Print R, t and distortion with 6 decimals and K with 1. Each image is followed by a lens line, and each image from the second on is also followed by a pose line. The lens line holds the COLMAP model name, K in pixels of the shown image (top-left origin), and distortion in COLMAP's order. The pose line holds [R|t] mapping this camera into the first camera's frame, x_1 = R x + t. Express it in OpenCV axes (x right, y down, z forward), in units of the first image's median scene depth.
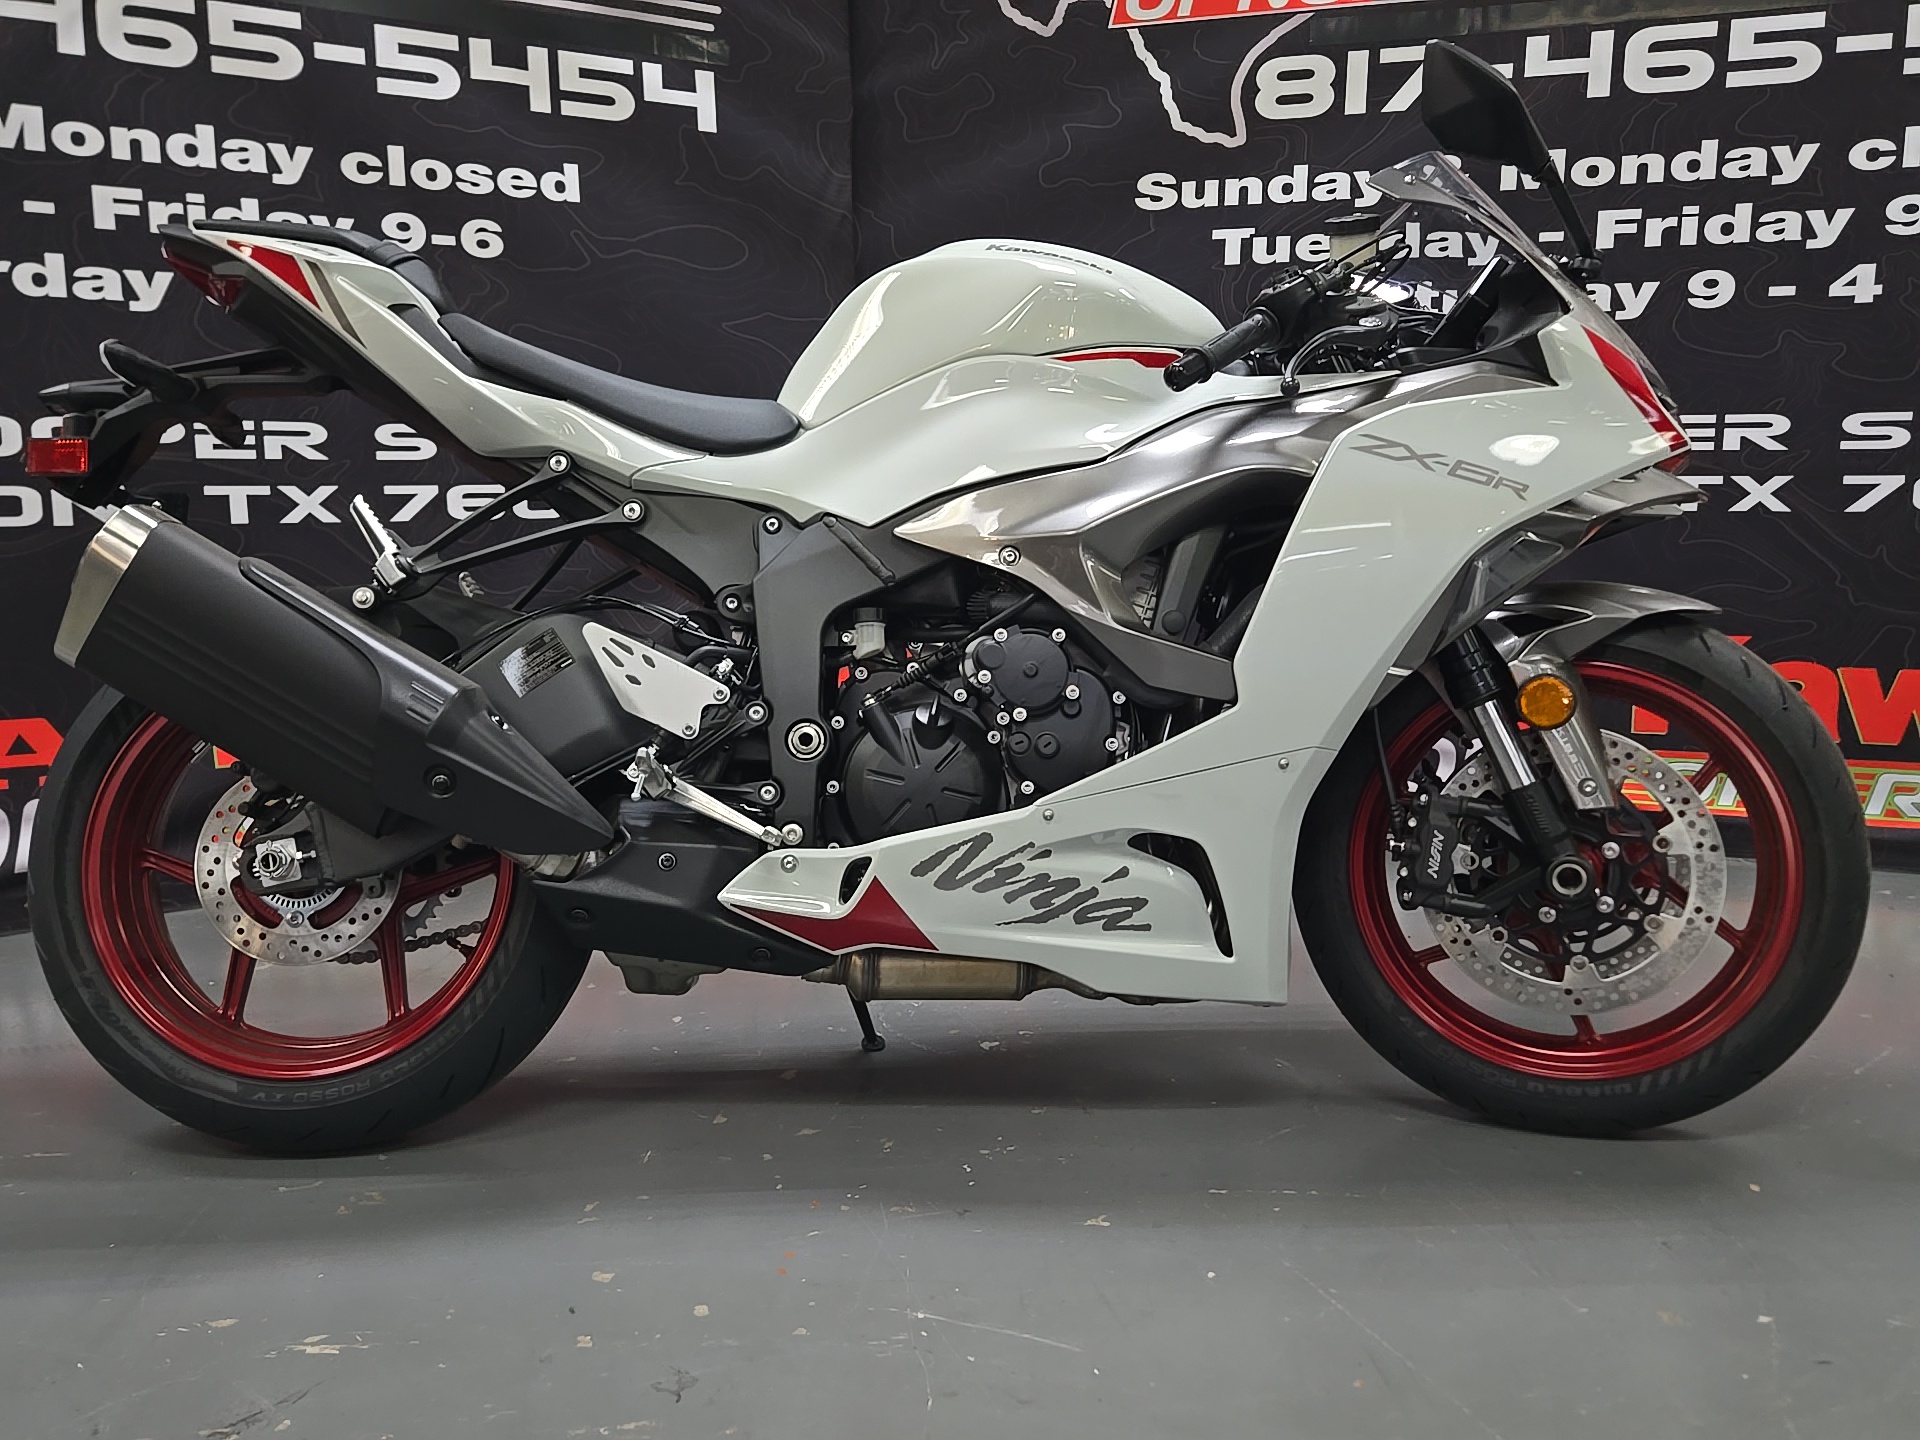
lens RADIAL K [[1774.0, 0, 973.7], [0, 1774.0, 718.6], [0, 0, 1]] dist [0.000848, 0.000000]
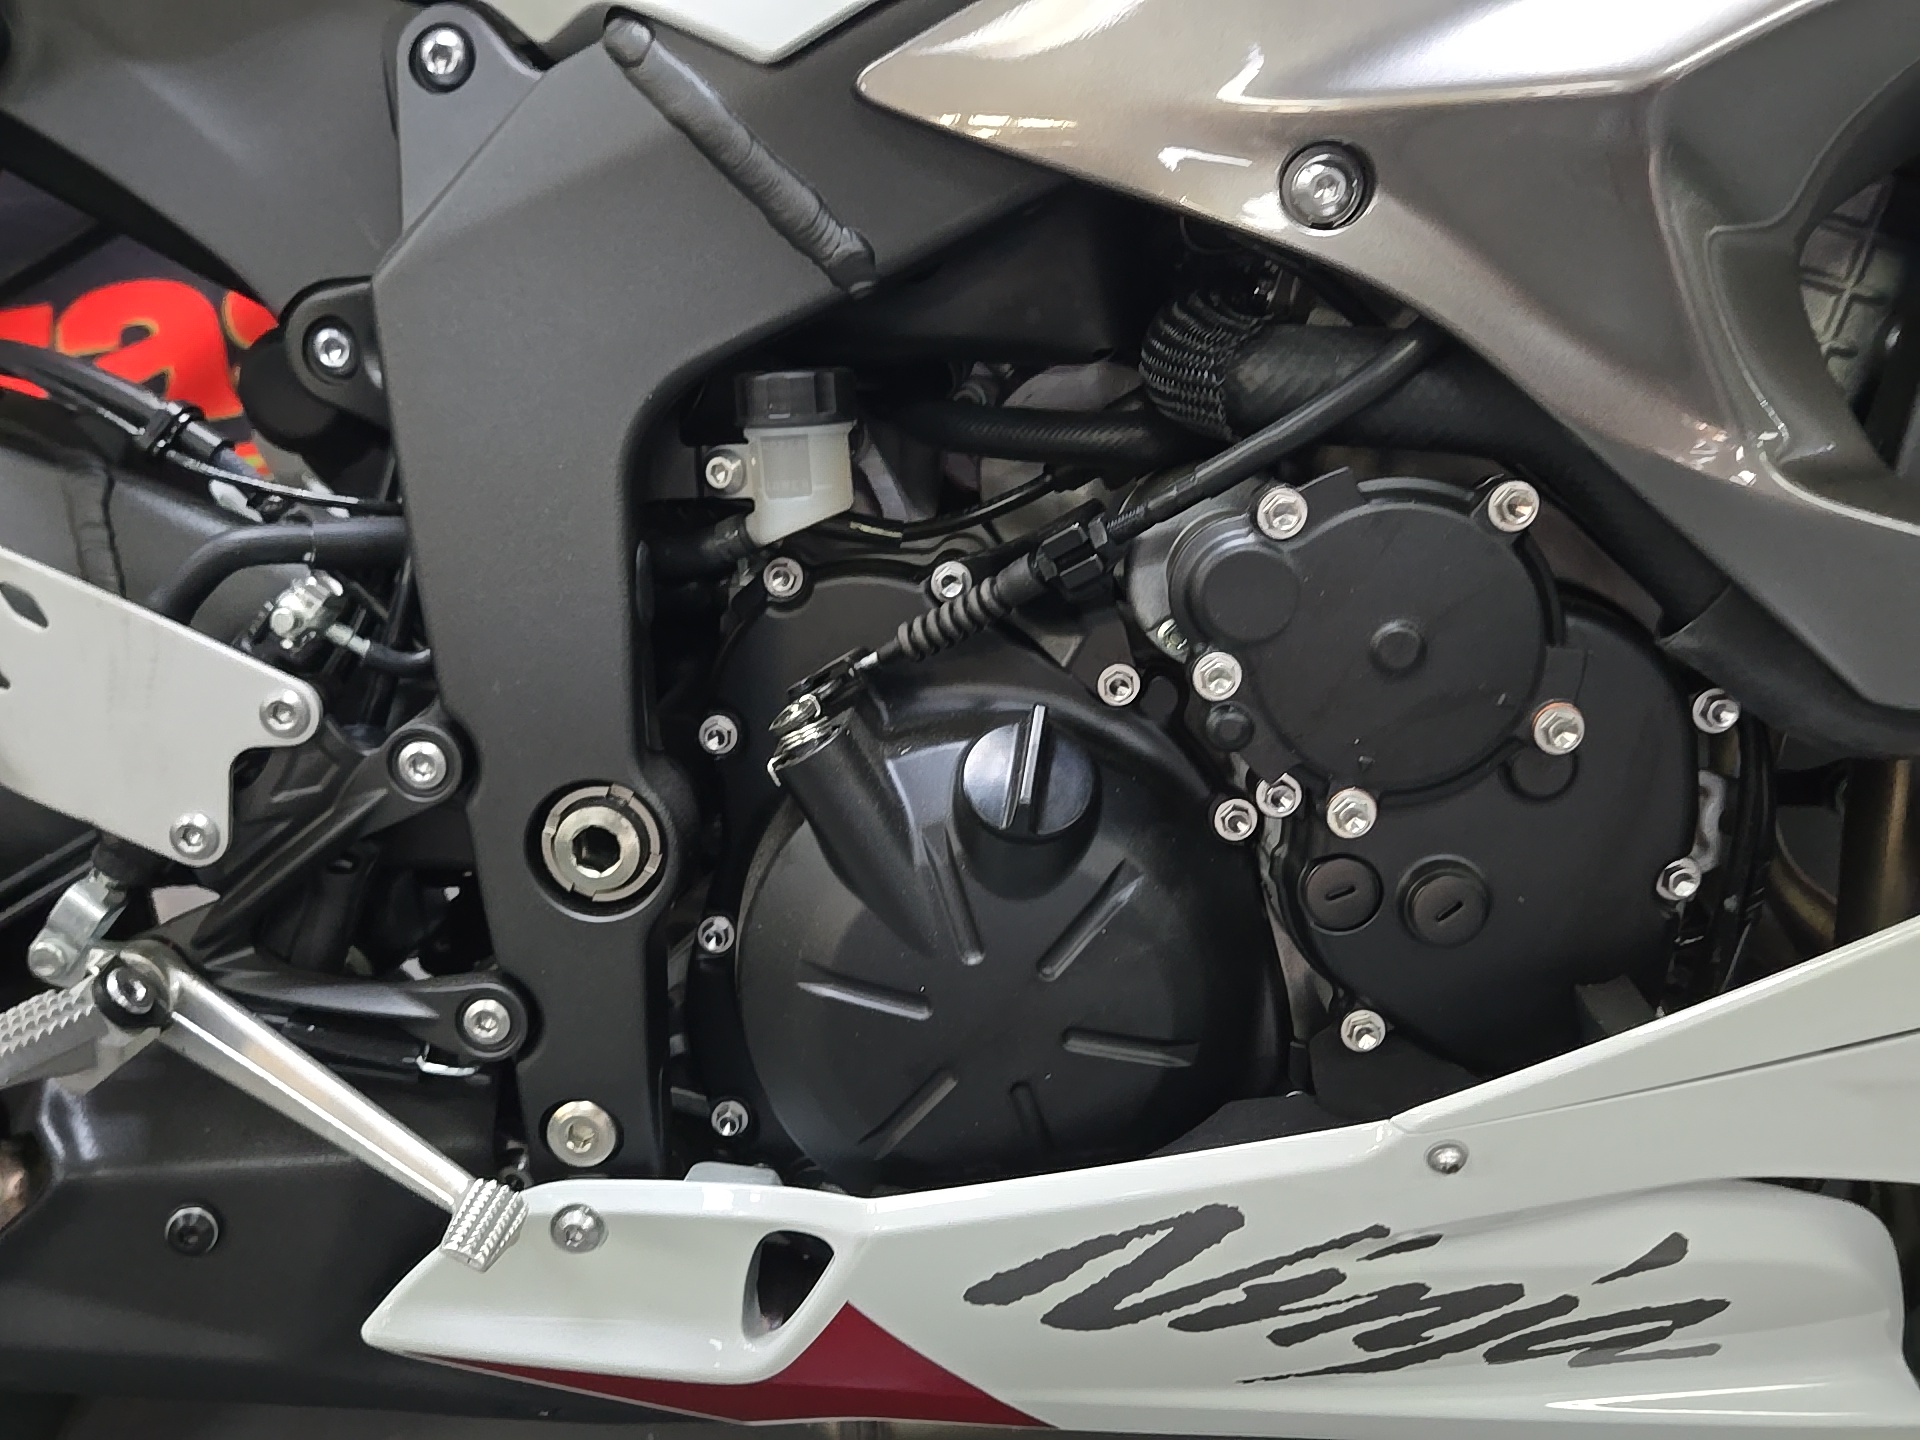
lens RADIAL K [[1774.0, 0, 970.6], [0, 1774.0, 722.1], [0, 0, 1]] dist [0.000848, 0.000000]
pose [[0.997783, -0.013951, -0.065071, -0.013254], [0.033737, 0.948864, 0.313879, -0.098445], [0.057365, -0.315378, 0.947231, 0.733386]]
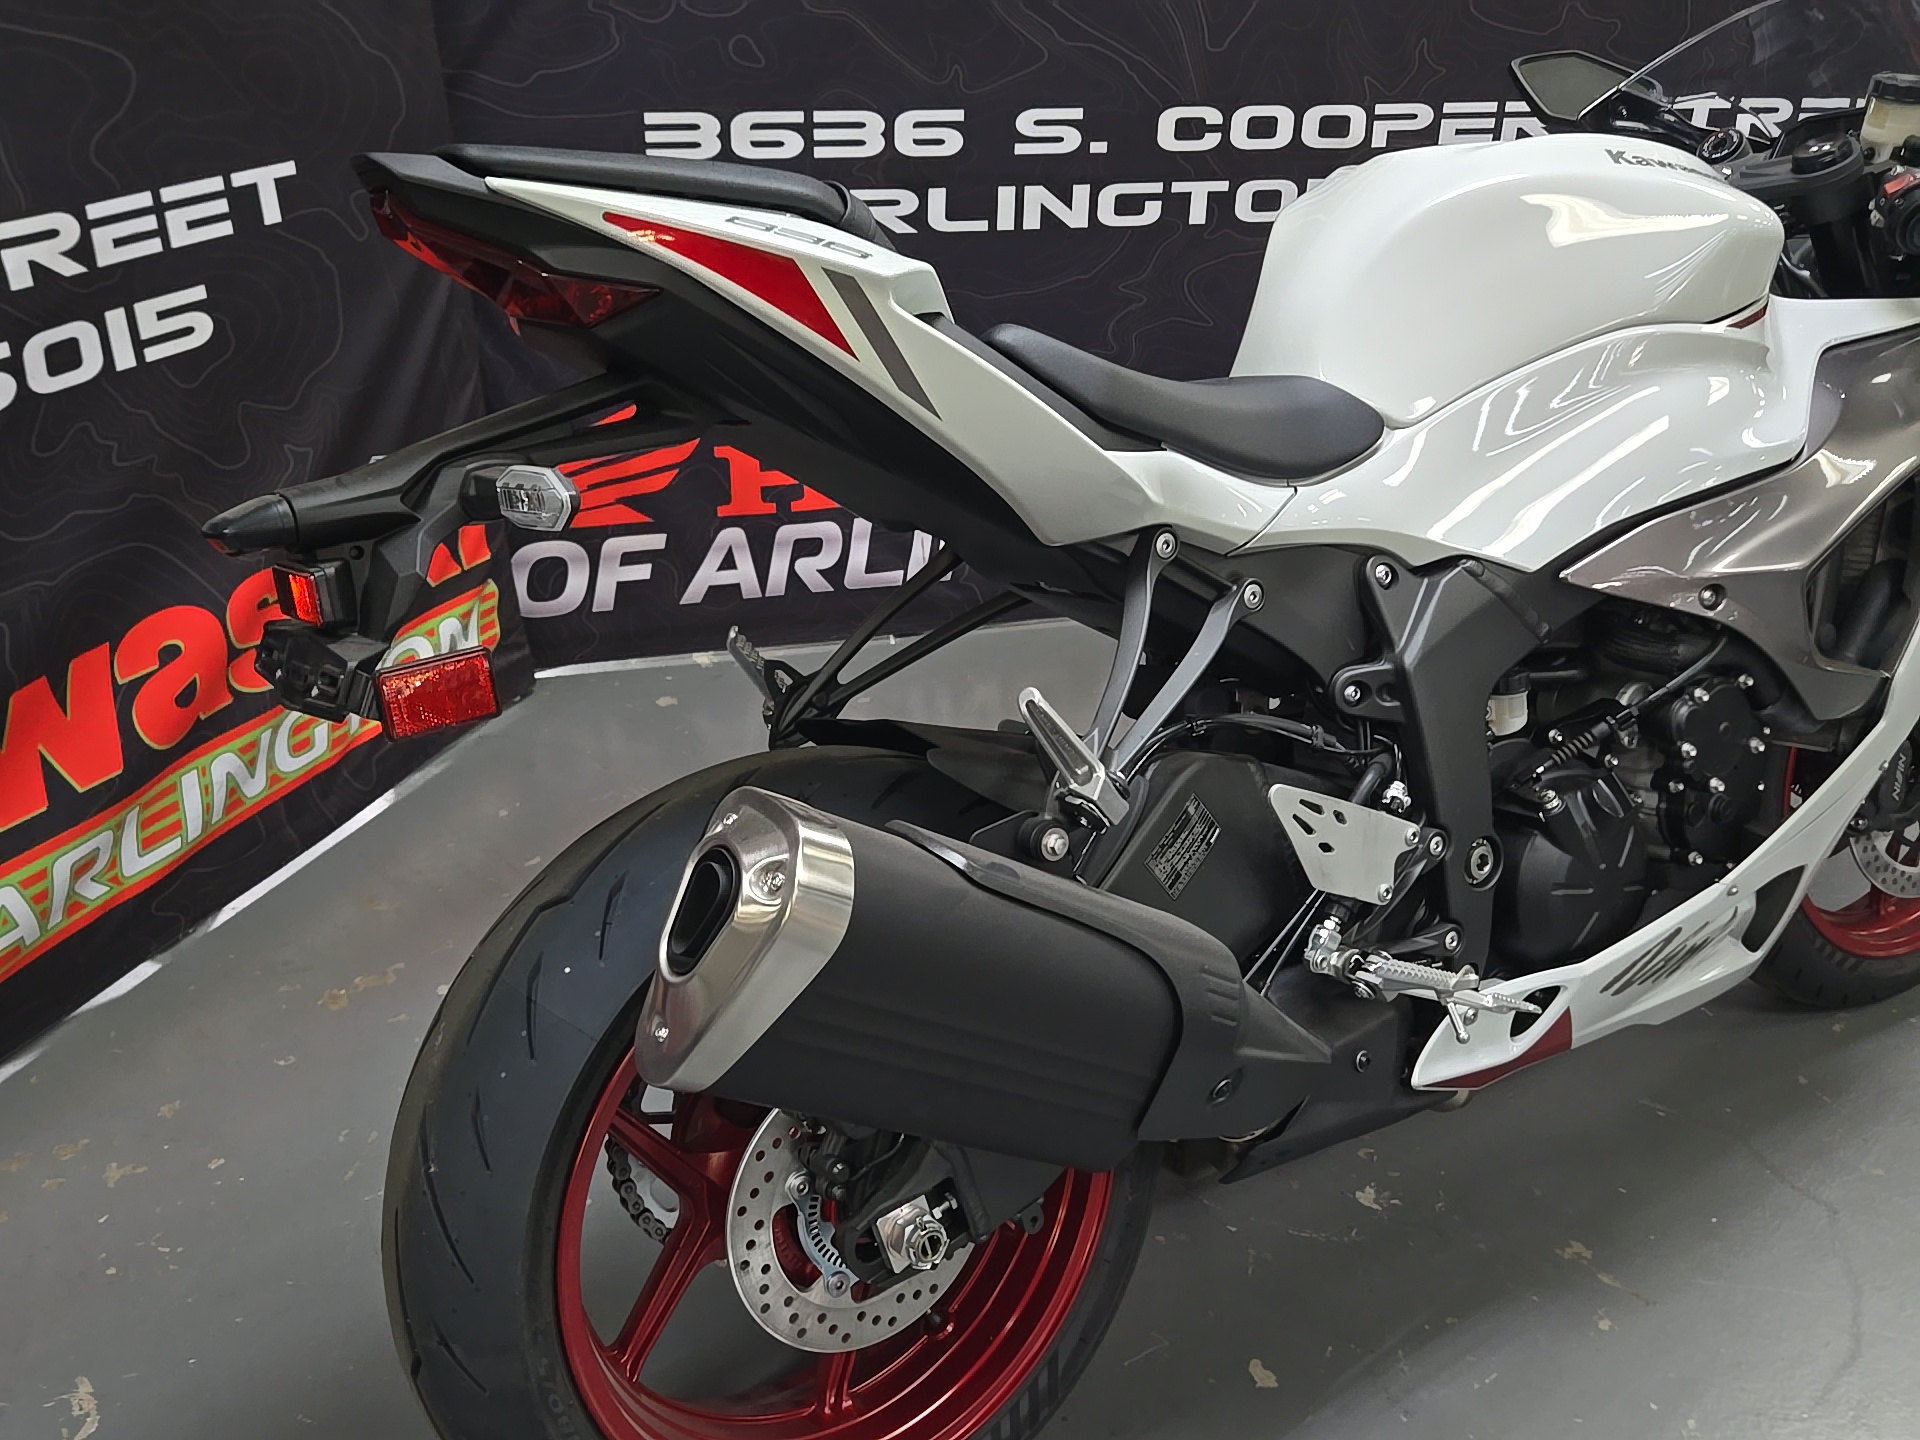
lens RADIAL K [[1774.0, 0, 947.2], [0, 1774.0, 721.3], [0, 0, 1]] dist [0.000848, 0.000000]
pose [[0.858036, -0.206728, 0.470147, -0.648305], [0.052353, 0.945850, 0.320354, -0.307187], [-0.510915, -0.250261, 0.822396, 0.499584]]
